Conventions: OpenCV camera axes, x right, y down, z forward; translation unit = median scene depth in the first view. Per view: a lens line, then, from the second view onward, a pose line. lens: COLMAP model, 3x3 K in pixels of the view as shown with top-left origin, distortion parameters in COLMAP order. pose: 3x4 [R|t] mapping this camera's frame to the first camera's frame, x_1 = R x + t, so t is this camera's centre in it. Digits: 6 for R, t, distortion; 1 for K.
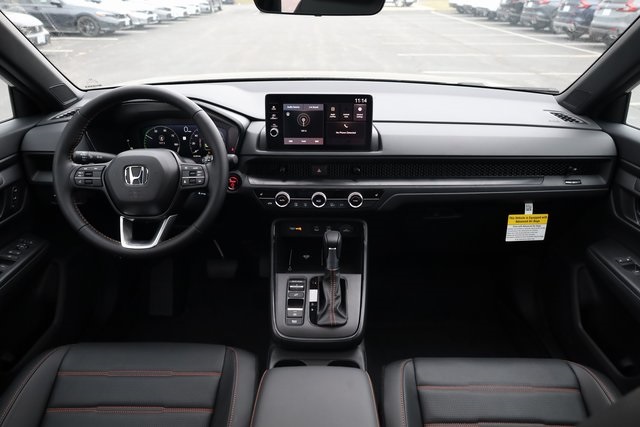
lens RADIAL K [[453.1, 0, 320.0], [0, 453.1, 213.5], [0, 0, 1]] dist [0.000045, -0.004107]
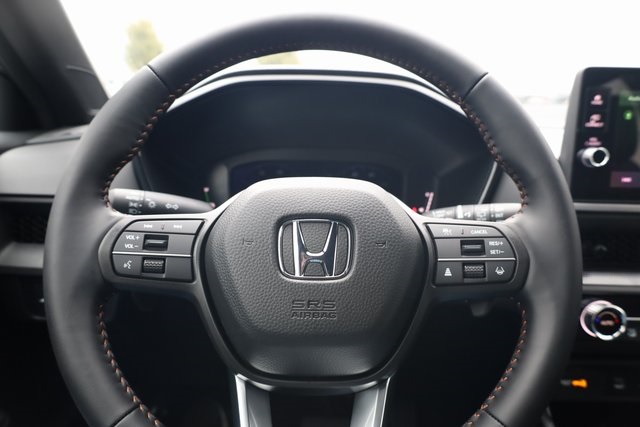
lens RADIAL K [[453.1, 0, 320.0], [0, 453.1, 213.5], [0, 0, 1]] dist [0.000045, -0.004107]
pose [[0.999784, 0.019021, 0.008354, -0.356280], [-0.016820, 0.977160, -0.211840, -0.036473], [-0.012193, 0.211654, 0.977269, 0.609072]]
